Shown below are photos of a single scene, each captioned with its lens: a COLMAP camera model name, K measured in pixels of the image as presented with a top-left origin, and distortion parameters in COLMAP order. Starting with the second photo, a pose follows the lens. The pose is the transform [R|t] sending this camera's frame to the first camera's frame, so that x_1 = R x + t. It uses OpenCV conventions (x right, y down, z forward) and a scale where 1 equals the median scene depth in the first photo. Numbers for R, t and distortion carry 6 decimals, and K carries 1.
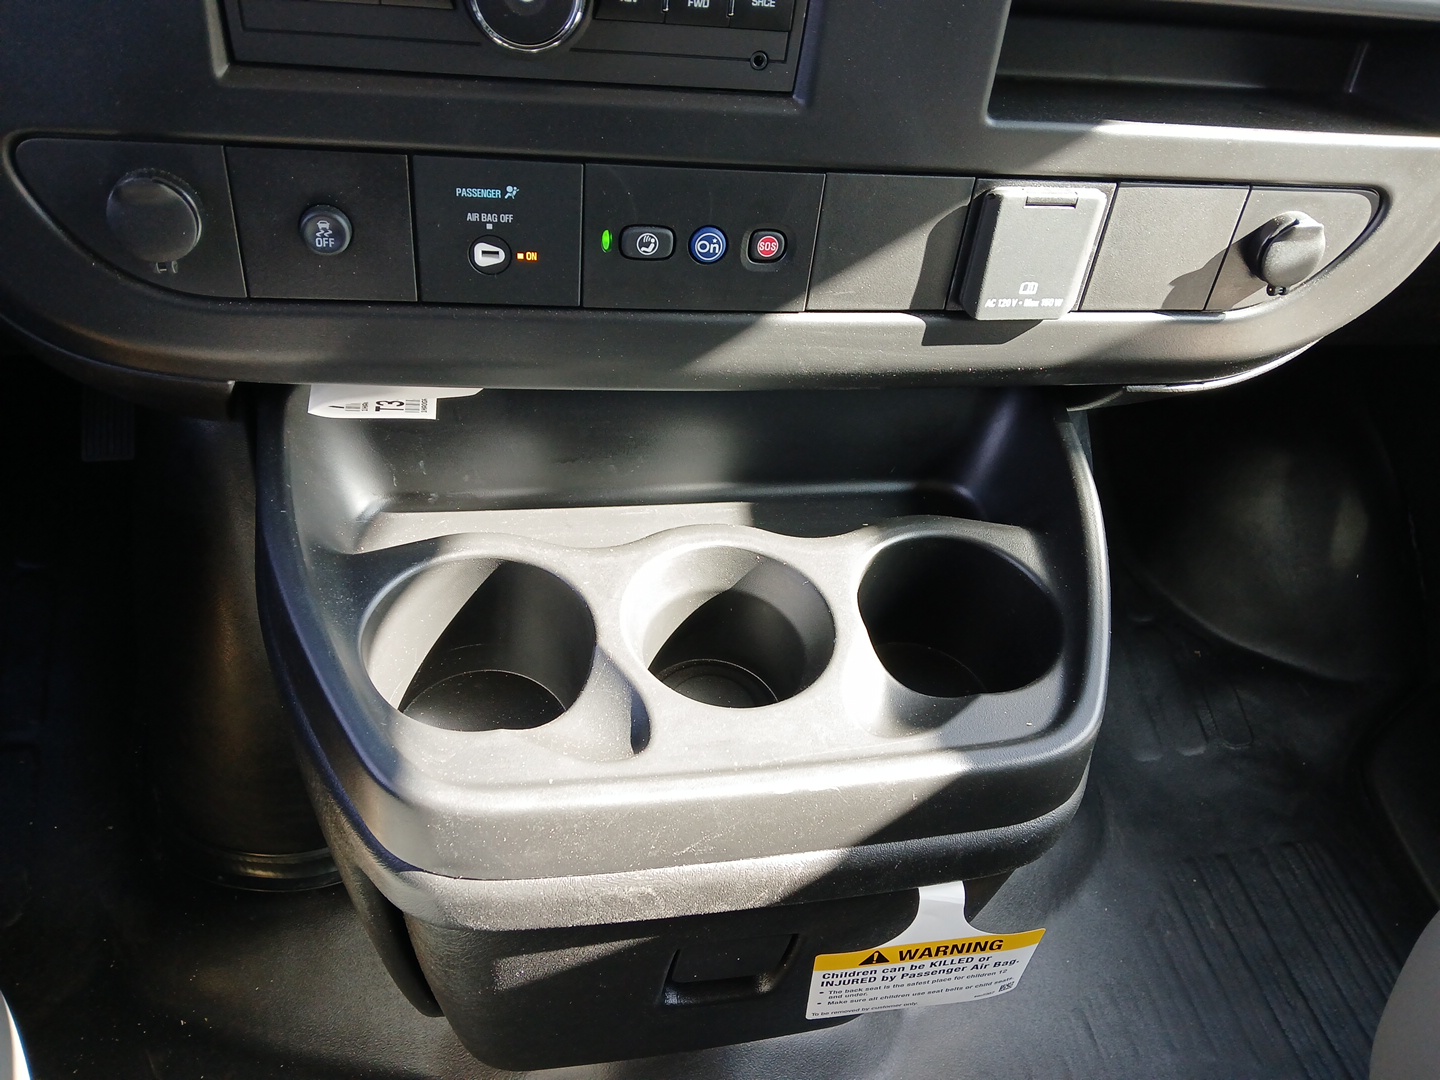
lens RADIAL K [[1128.6, 0, 720.4], [0, 1128.6, 566.2], [0, 0, 1]] dist [0.111981, -0.255512]
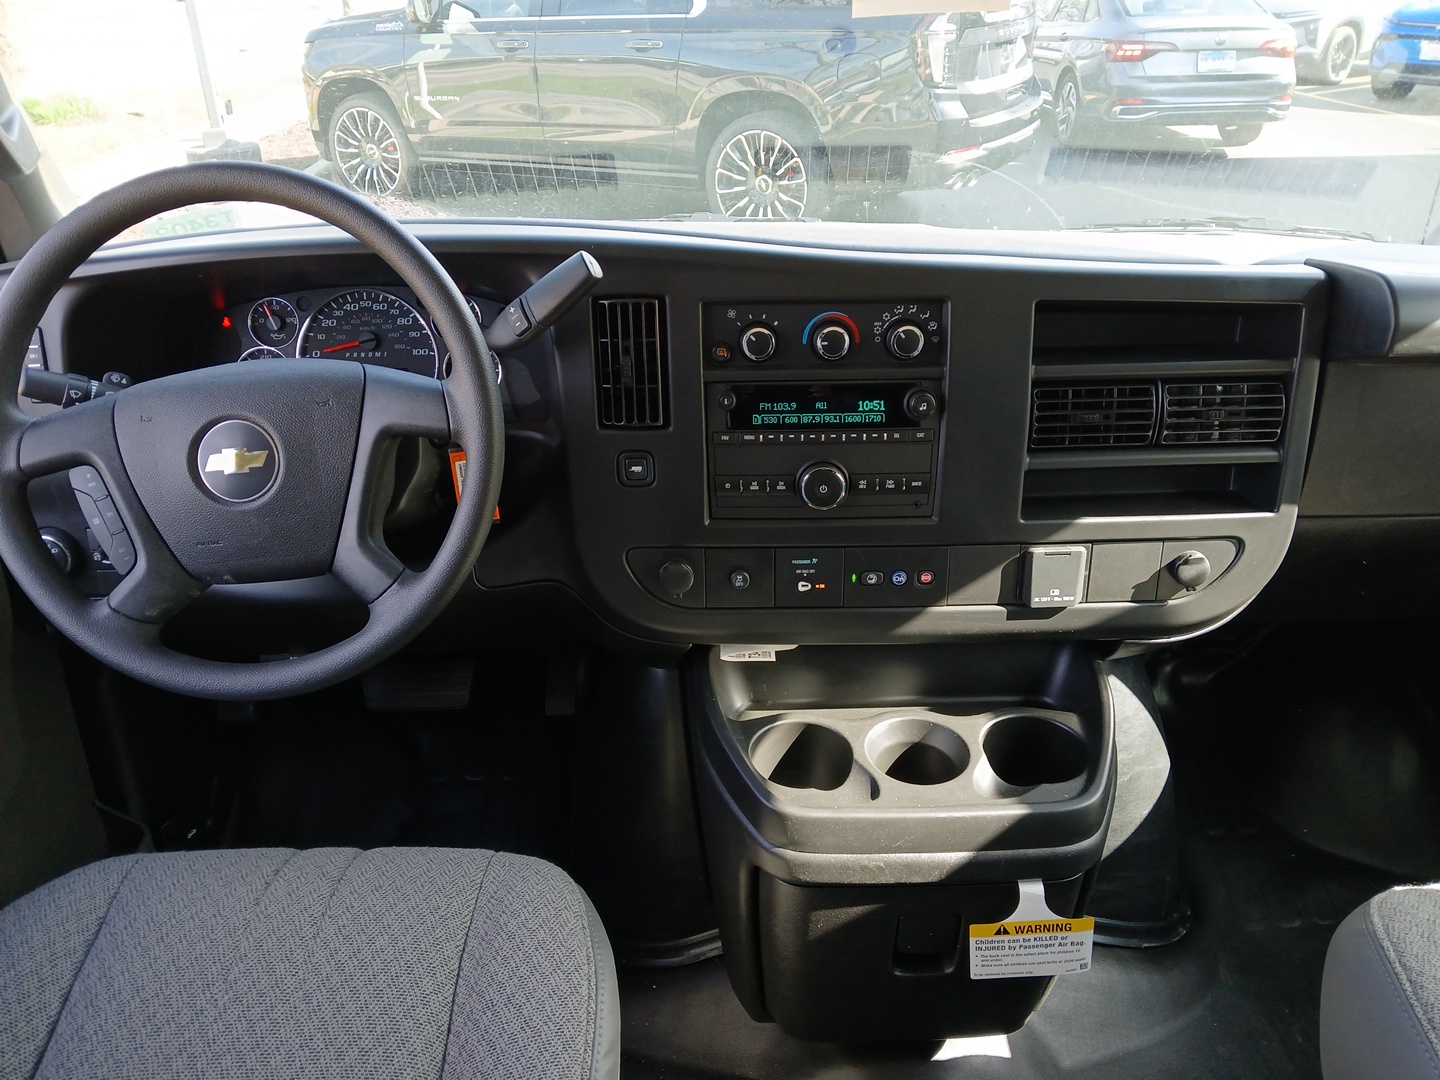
lens RADIAL K [[1136.7, 0, 731.6], [0, 1136.7, 542.9], [0, 0, 1]] dist [0.137683, -0.273347]
pose [[0.982228, -0.046668, -0.181796, 0.072925], [-0.010395, 0.953584, -0.300949, 0.316001], [0.187402, 0.297490, 0.936152, -1.132160]]
